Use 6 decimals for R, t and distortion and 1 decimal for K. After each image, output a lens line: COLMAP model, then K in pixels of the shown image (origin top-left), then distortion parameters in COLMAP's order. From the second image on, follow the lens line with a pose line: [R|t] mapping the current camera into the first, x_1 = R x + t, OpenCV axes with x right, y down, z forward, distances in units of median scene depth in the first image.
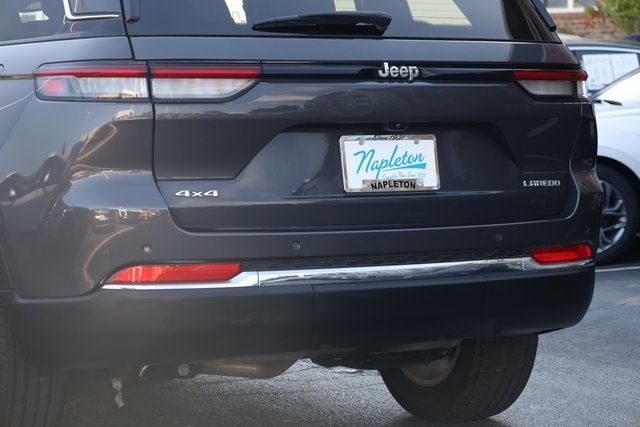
lens RADIAL K [[1923.0, 0, 320.1], [0, 1923.0, 215.4], [0, 0, 1]] dist [-0.213779, 0.000000]
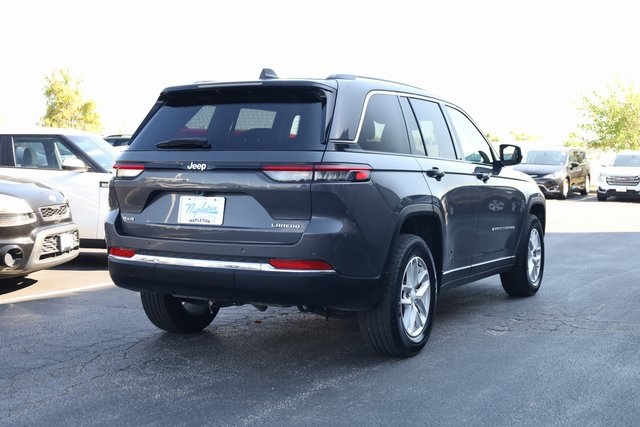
lens RADIAL K [[895.0, 0, 319.0], [0, 895.0, 216.1], [0, 0, 1]] dist [-0.097298, 0.000000]
pose [[0.482587, 0.044775, -0.874703, 1.646964], [-0.071751, 0.997357, 0.011467, -0.072193], [0.872904, 0.057227, 0.484524, 1.130120]]
